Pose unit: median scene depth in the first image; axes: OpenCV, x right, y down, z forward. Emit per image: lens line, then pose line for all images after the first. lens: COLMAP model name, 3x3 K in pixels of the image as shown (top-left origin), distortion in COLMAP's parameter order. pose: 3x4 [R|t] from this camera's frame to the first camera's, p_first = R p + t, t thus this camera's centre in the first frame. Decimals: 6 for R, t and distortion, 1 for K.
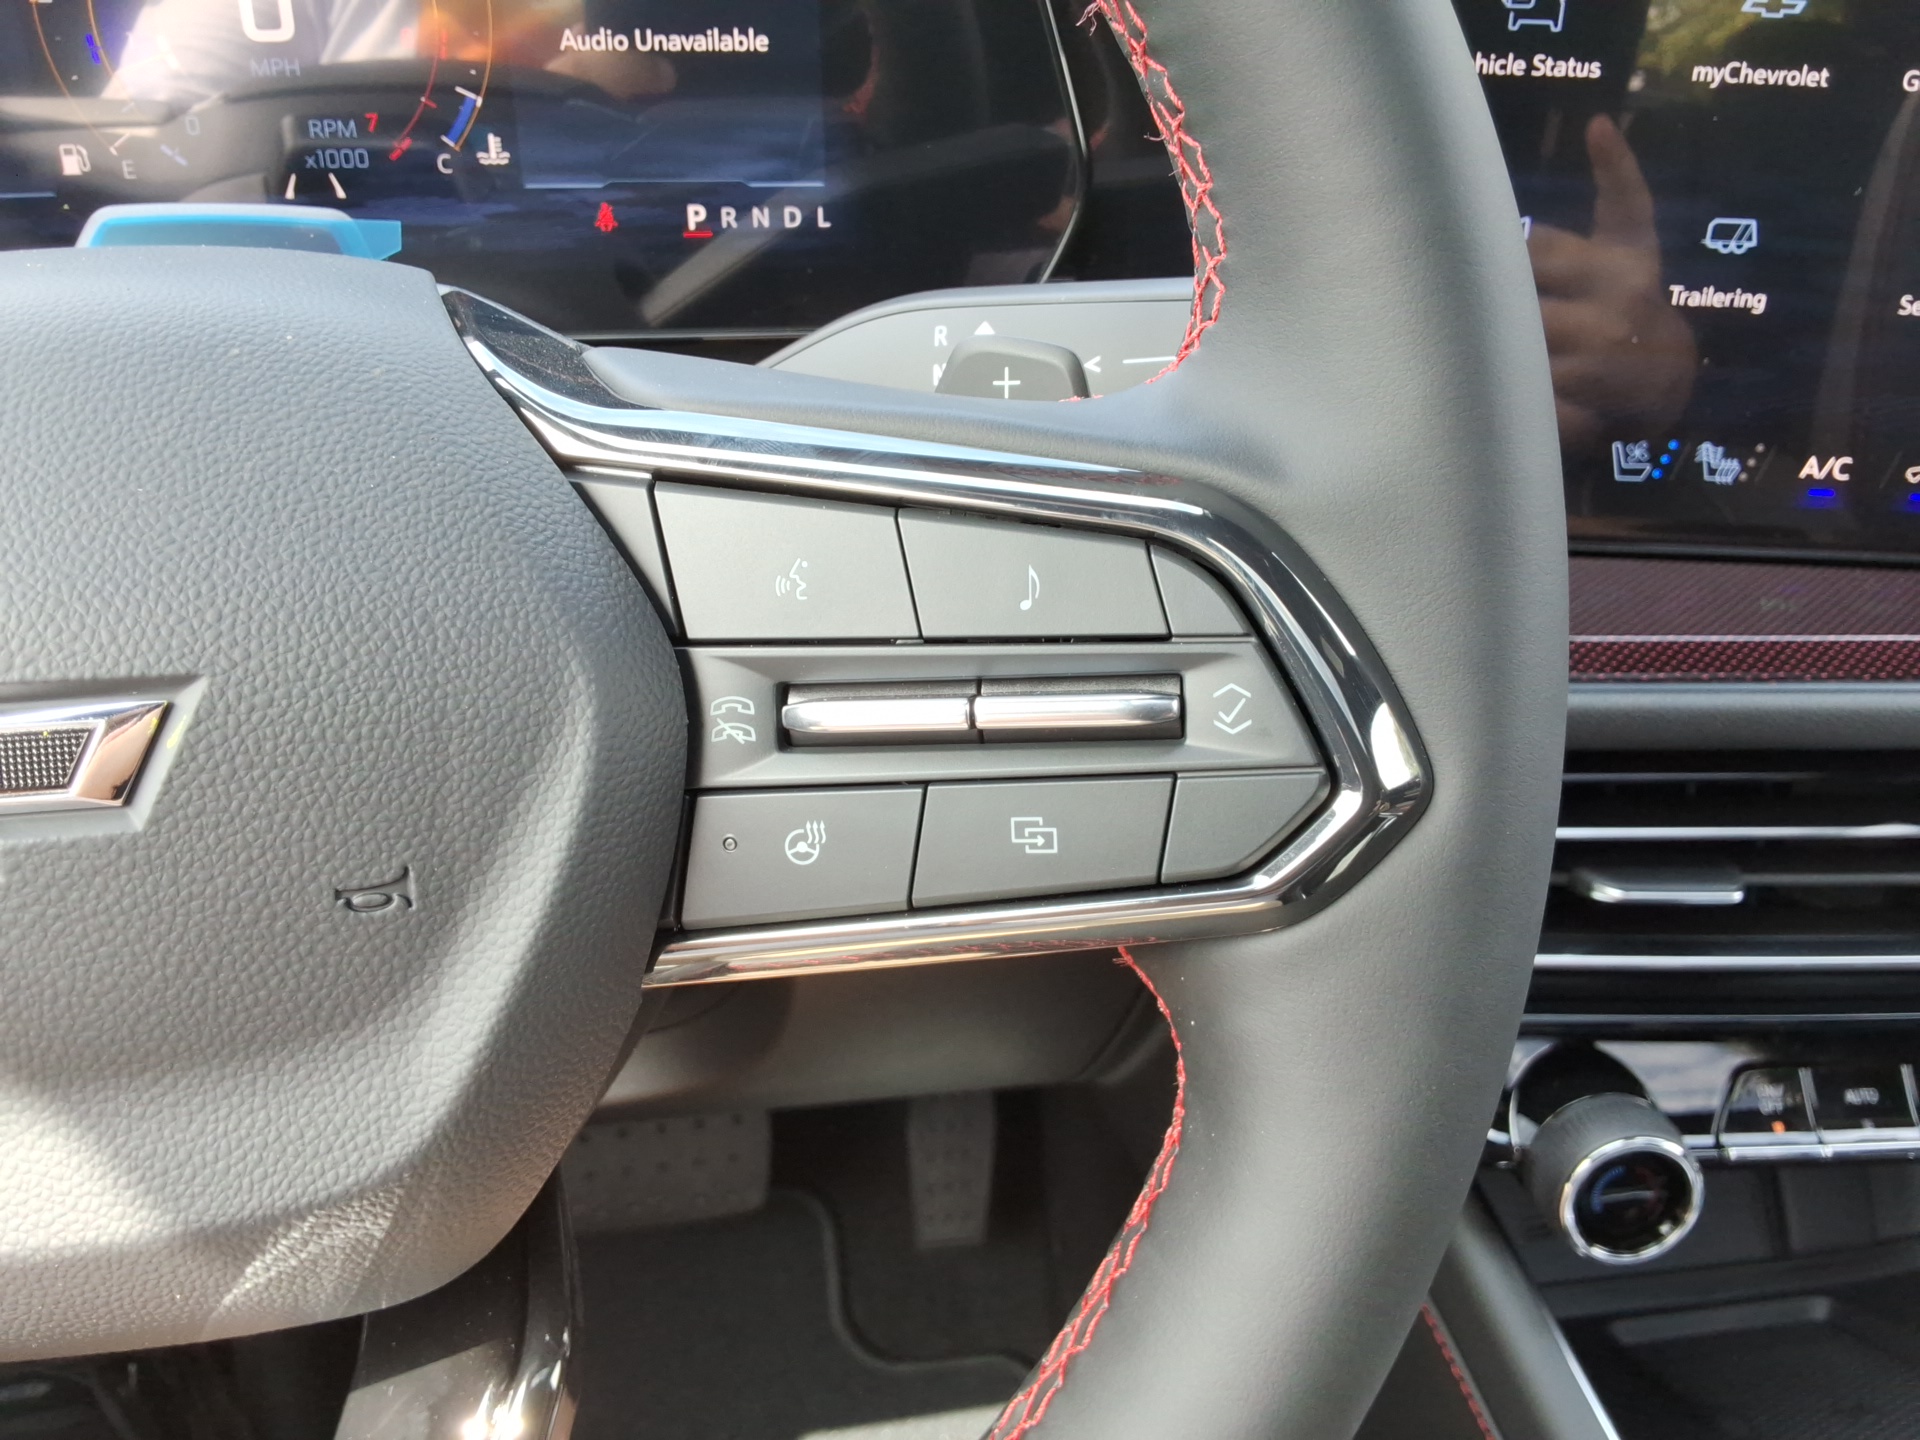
lens RADIAL K [[1644.8, 0, 979.3], [0, 1644.8, 713.3], [0, 0, 1]] dist [0.105469, -0.203937]
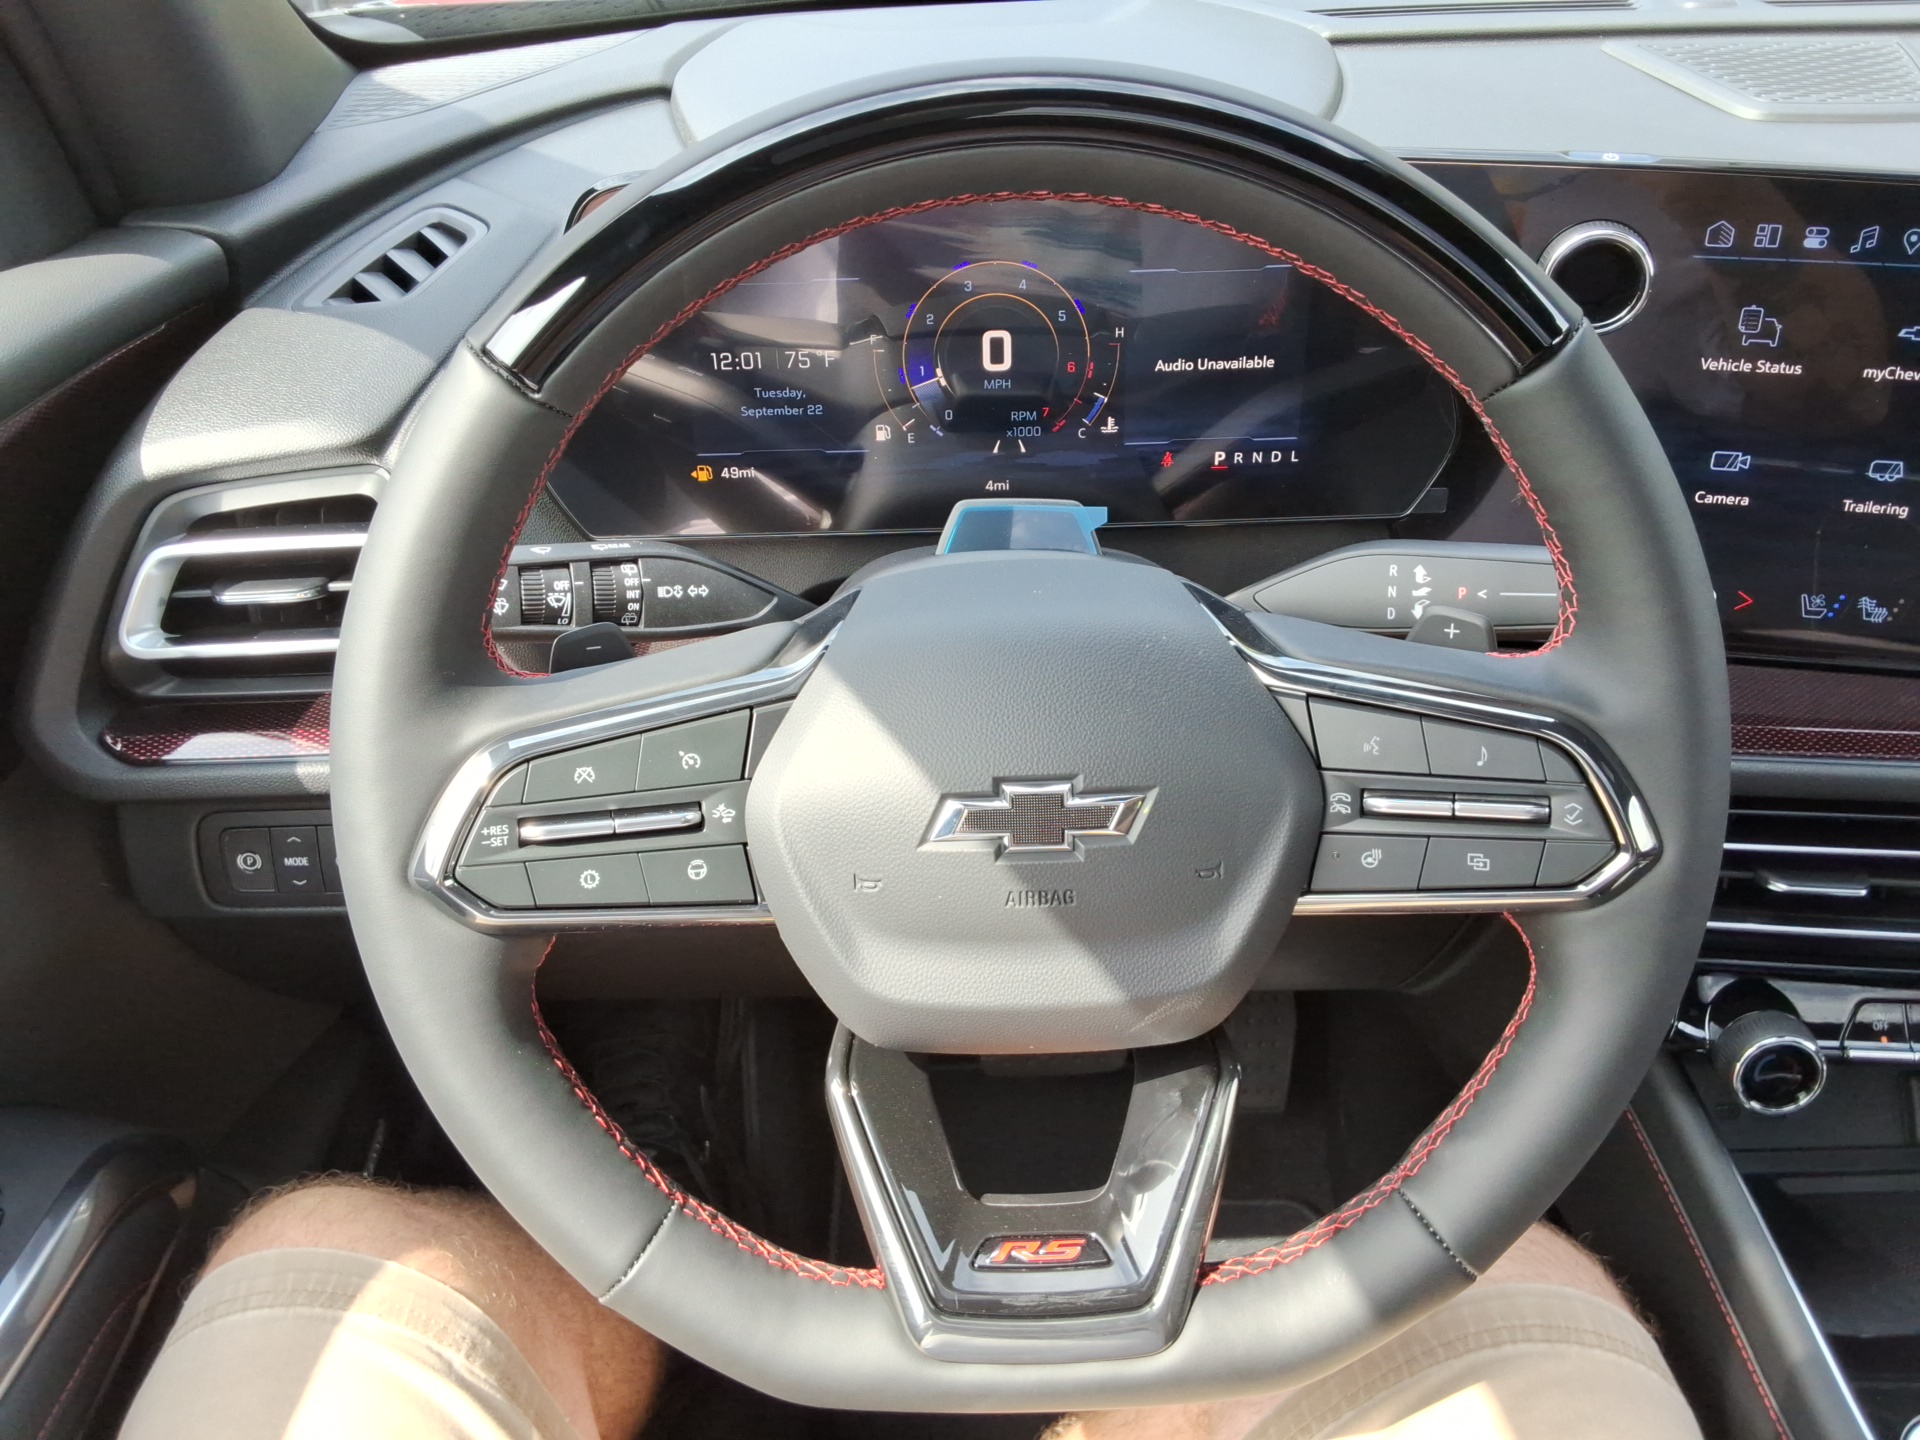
lens RADIAL K [[1644.0, 0, 960.0], [0, 1644.0, 720.0], [0, 0, 1]] dist [0.122457, -0.214940]
pose [[0.989721, 0.040406, -0.137187, -0.190844], [-0.033289, 0.997998, 0.053783, -0.115112], [0.139086, -0.048663, 0.989084, -0.712344]]
